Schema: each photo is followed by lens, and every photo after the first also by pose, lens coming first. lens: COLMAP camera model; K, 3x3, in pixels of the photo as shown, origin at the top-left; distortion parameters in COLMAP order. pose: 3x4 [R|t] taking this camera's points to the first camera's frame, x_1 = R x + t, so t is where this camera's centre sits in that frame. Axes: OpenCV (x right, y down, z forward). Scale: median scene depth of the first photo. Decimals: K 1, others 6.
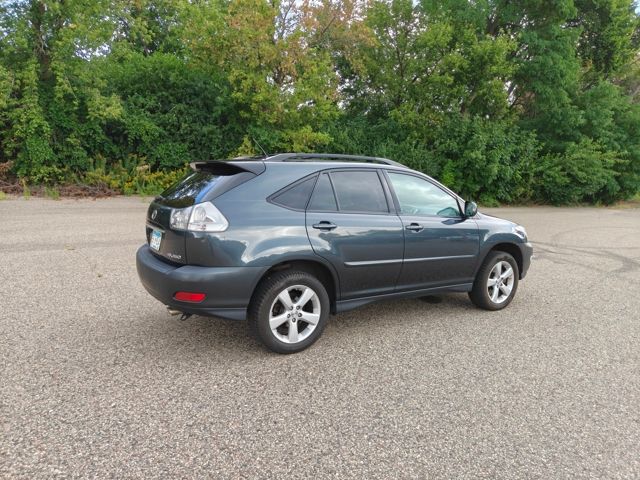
lens RADIAL K [[440.9, 0, 322.3], [0, 440.9, 239.6], [0, 0, 1]] dist [0.015695, 0.002492]
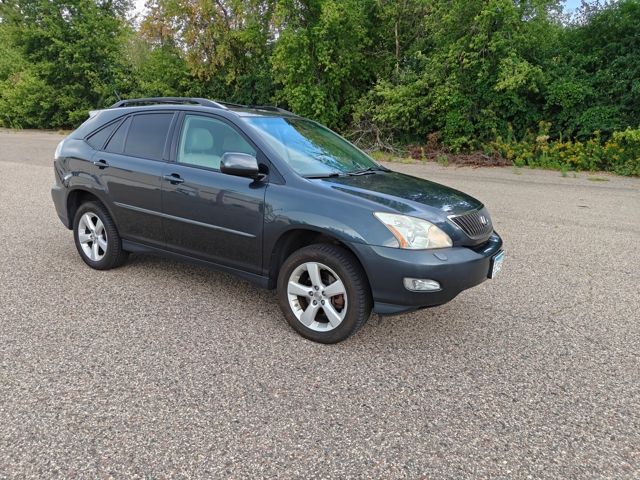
lens RADIAL K [[452.9, 0, 321.5], [0, 452.9, 242.4], [0, 0, 1]] dist [0.007529, 0.001403]
pose [[0.413539, 0.195806, -0.889182, 0.937106], [-0.151612, 0.977776, 0.144803, -0.064084], [0.897775, 0.074929, 0.434035, 0.742251]]
